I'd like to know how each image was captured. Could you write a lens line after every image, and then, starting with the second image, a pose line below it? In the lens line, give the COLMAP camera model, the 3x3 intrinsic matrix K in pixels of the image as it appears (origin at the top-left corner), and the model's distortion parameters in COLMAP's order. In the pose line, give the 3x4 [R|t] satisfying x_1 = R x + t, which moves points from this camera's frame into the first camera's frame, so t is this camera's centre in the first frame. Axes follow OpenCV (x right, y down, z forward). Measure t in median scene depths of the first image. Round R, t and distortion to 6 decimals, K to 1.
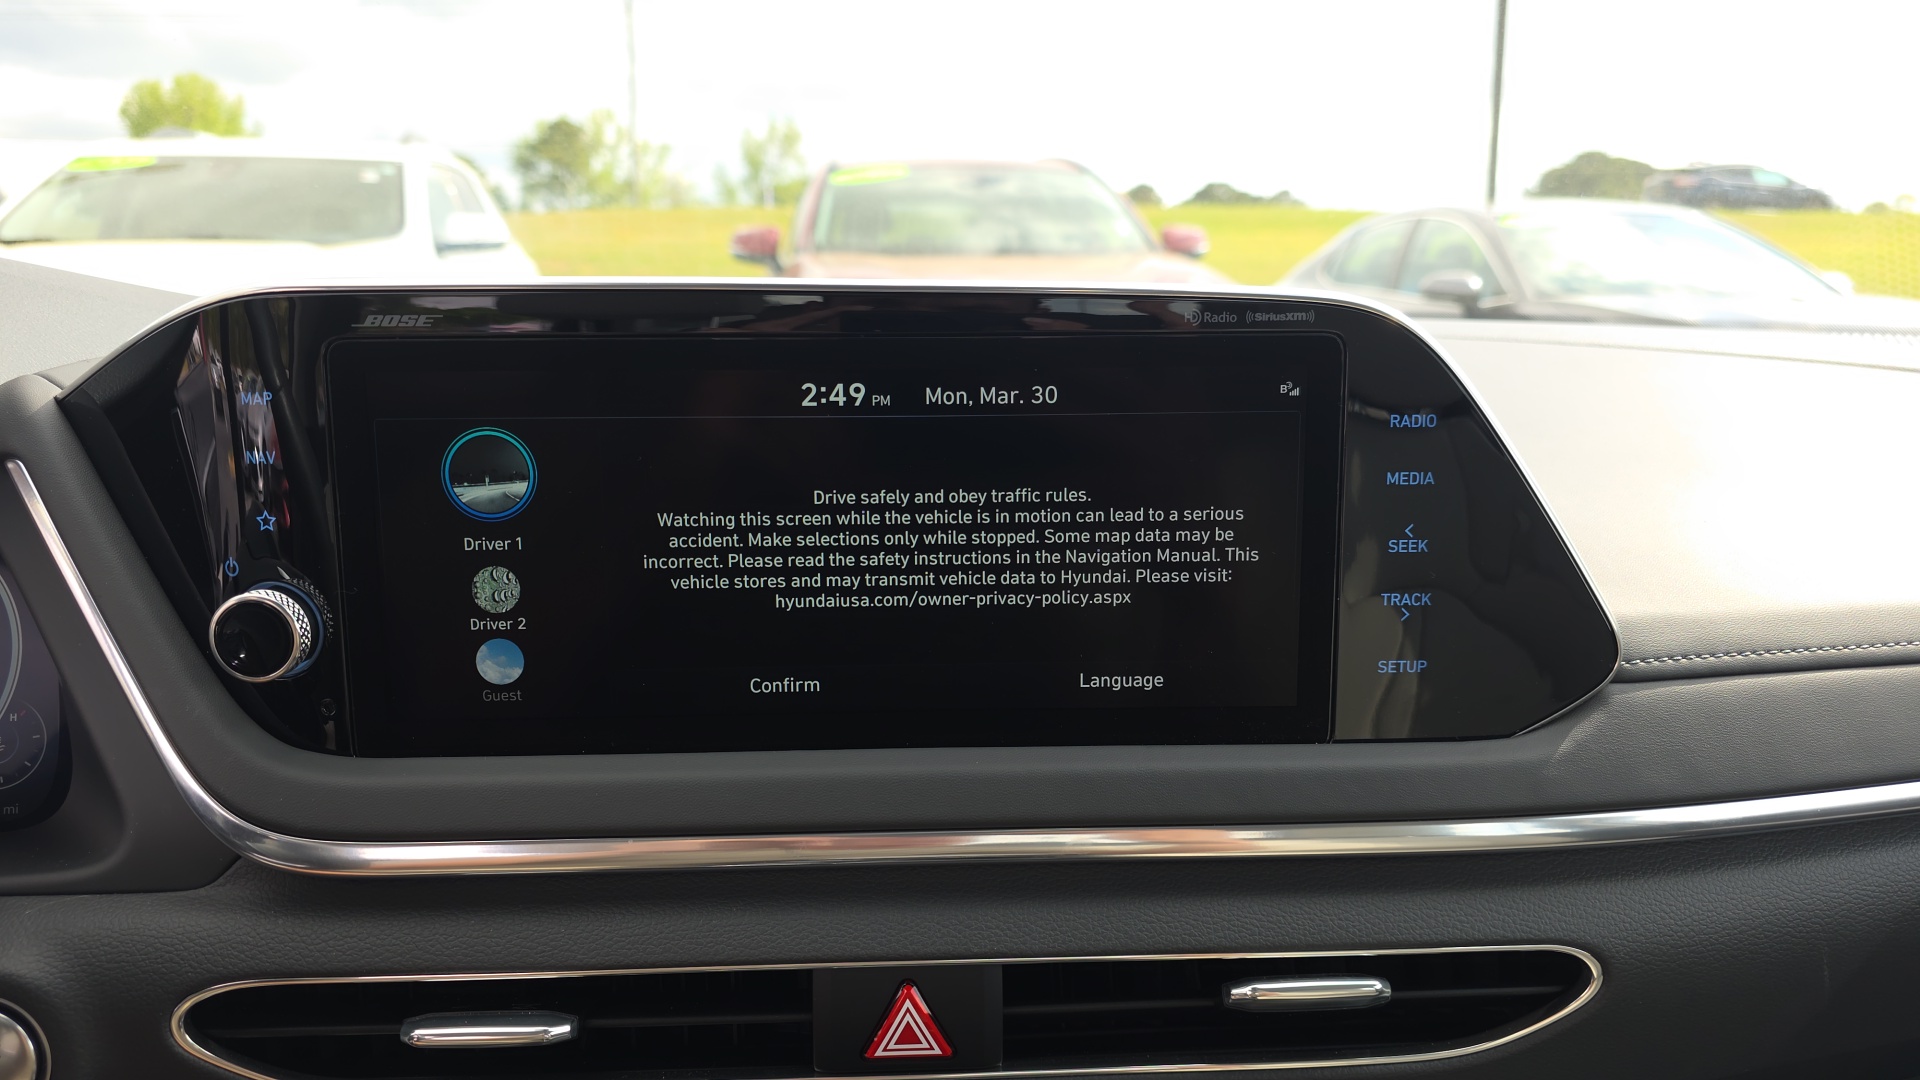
lens RADIAL K [[1318.7, 0, 957.9], [0, 1318.7, 545.0], [0, 0, 1]] dist [0.082117, -0.092605]
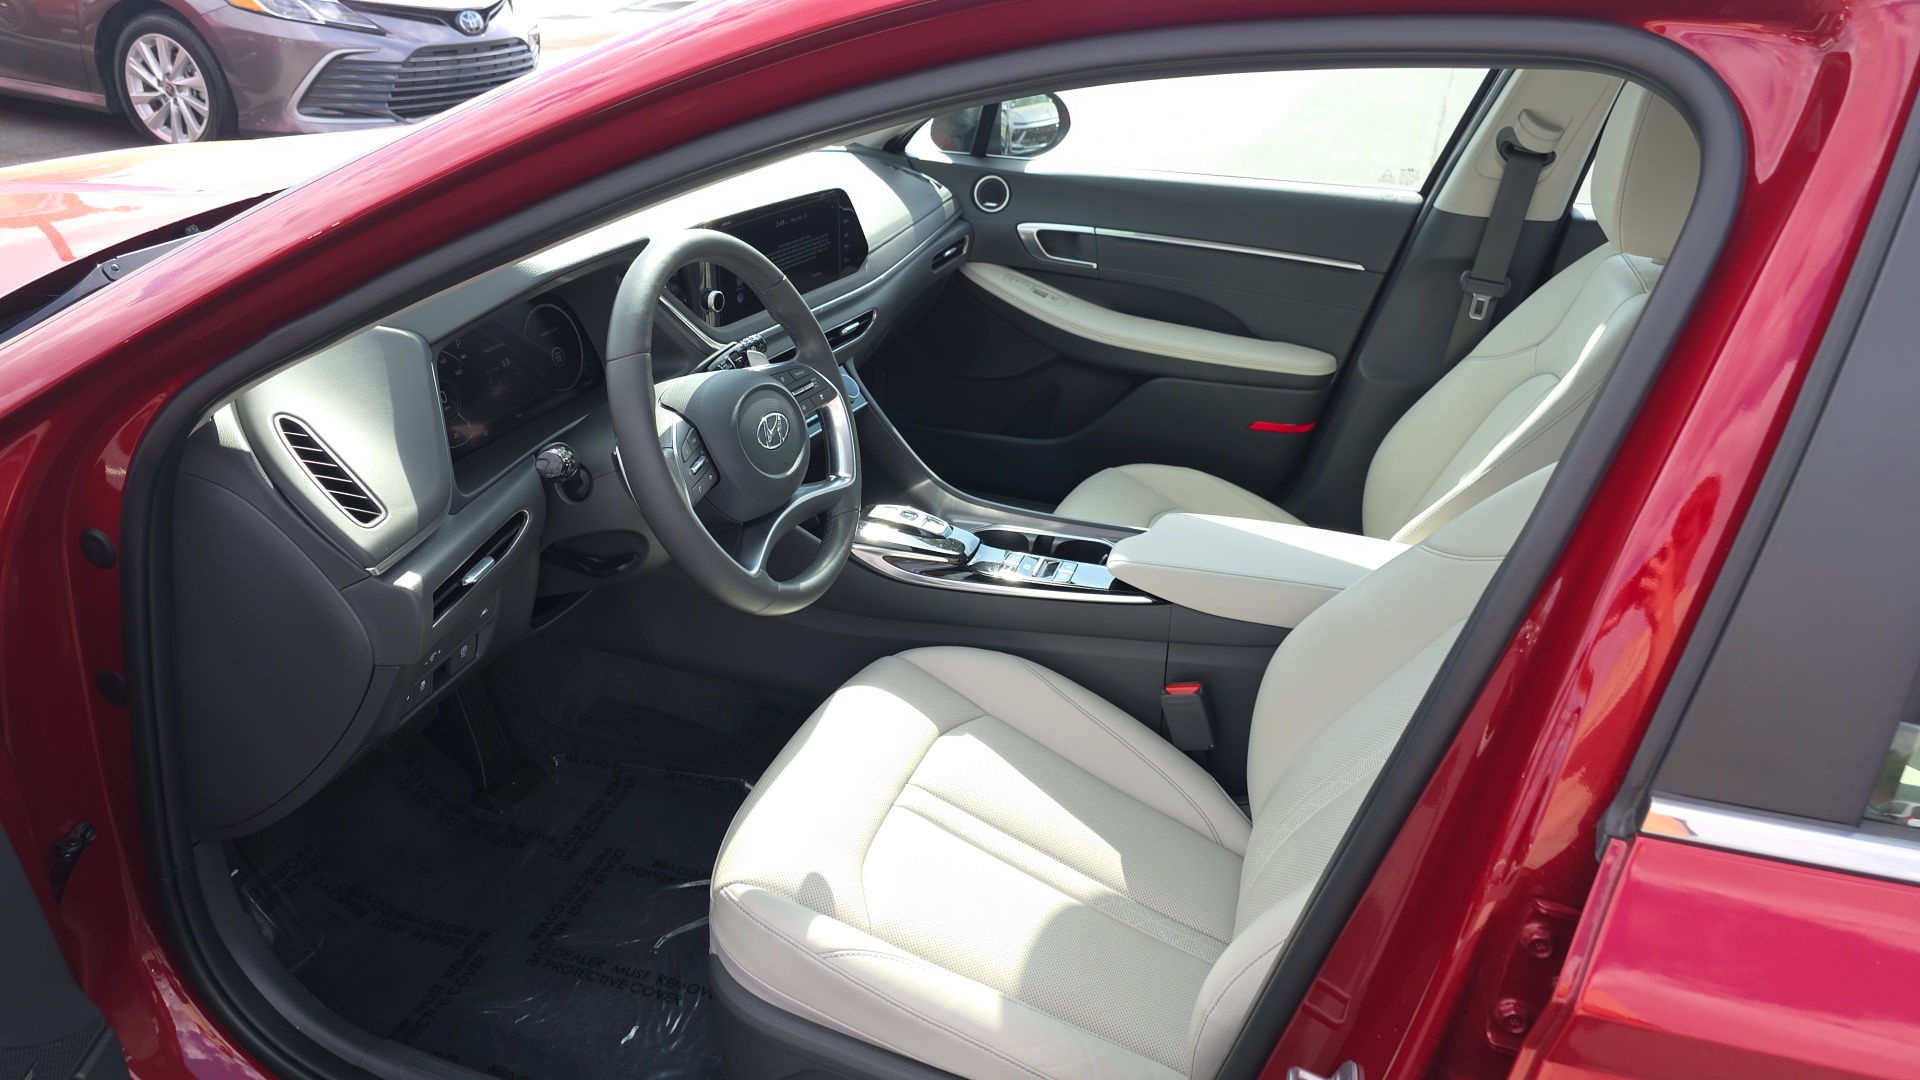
lens RADIAL K [[1286.4, 0, 959.0], [0, 1286.4, 575.3], [0, 0, 1]] dist [0.019143, -0.031032]
pose [[0.474059, -0.384545, 0.792082, -3.745312], [0.104873, 0.917845, 0.382834, -0.625455], [-0.874225, -0.098418, 0.475441, -1.760487]]
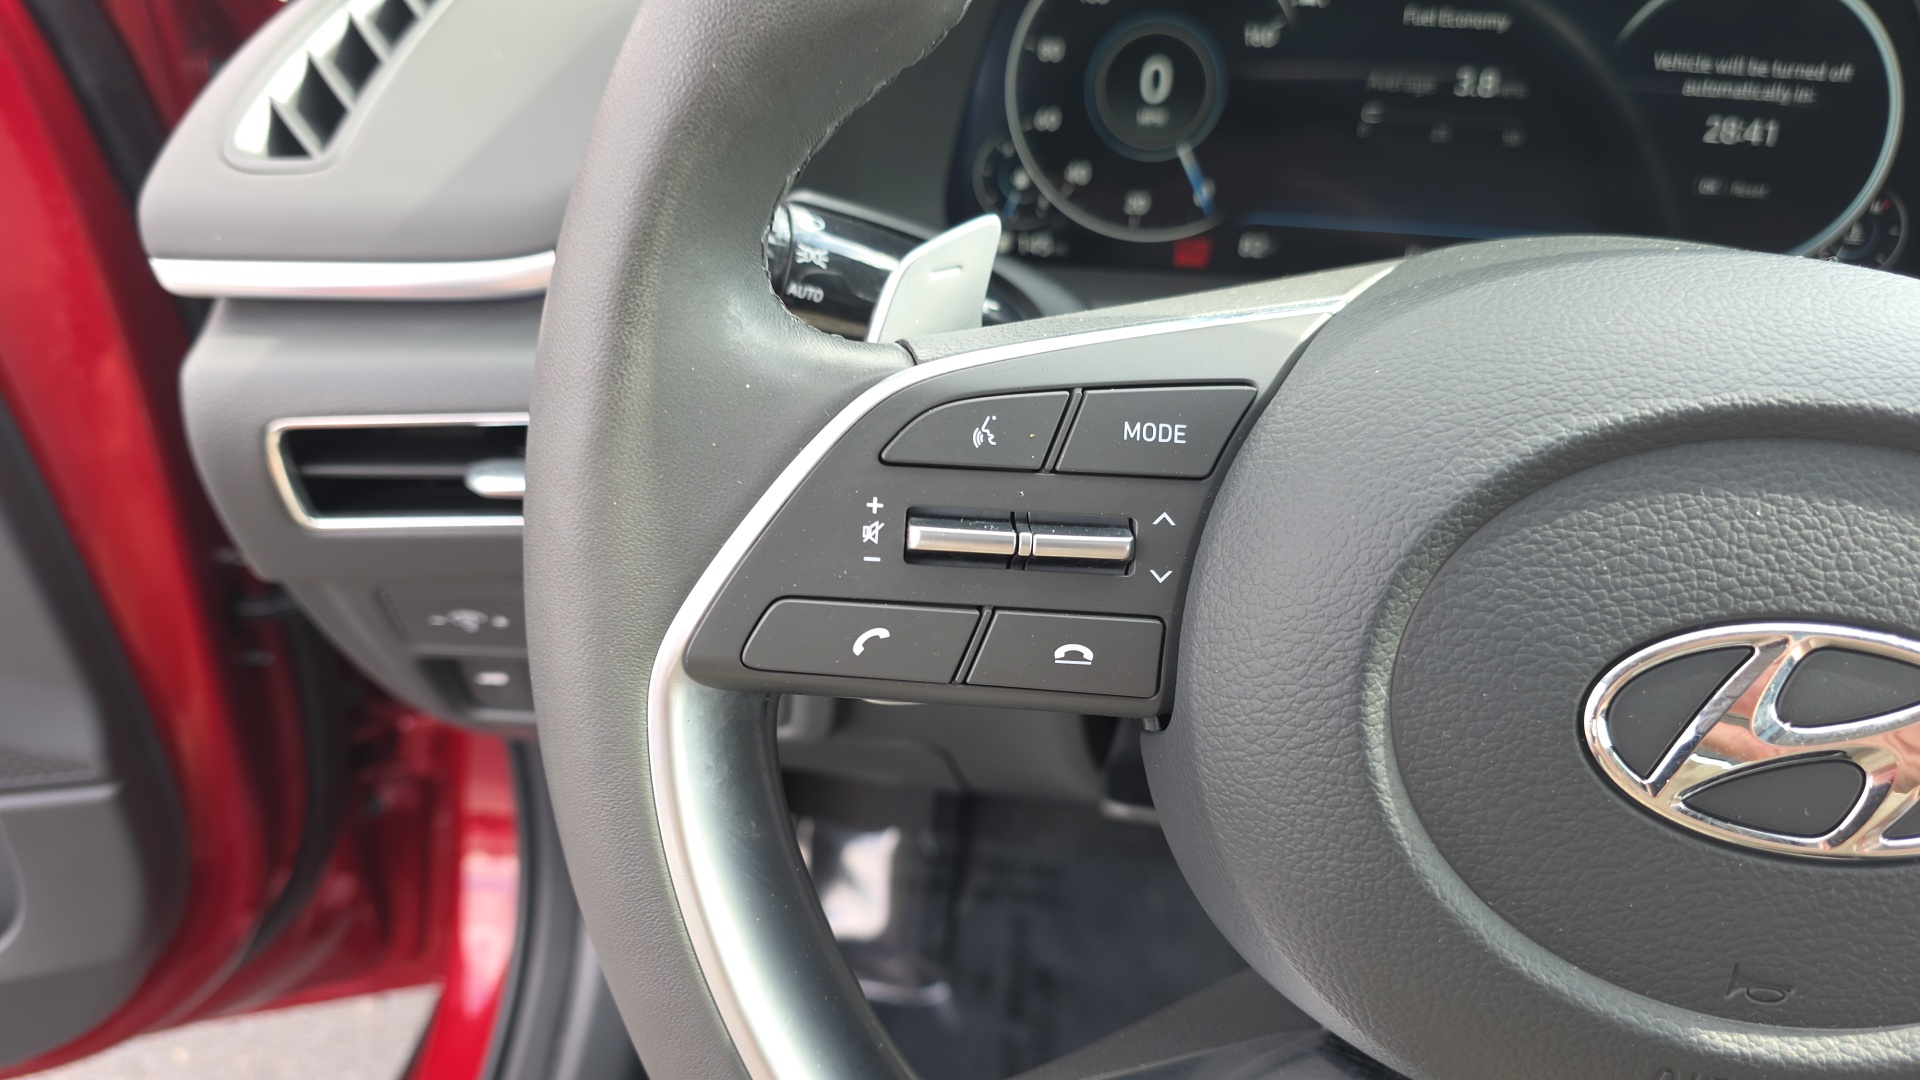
lens RADIAL K [[1343.8, 0, 958.8], [0, 1343.8, 576.5], [0, 0, 1]] dist [0.005127, -0.033258]
pose [[0.955771, 0.181377, -0.231527, -1.303255], [-0.080276, 0.918192, 0.387916, 0.065487], [0.282945, -0.352173, 0.892142, -0.153085]]
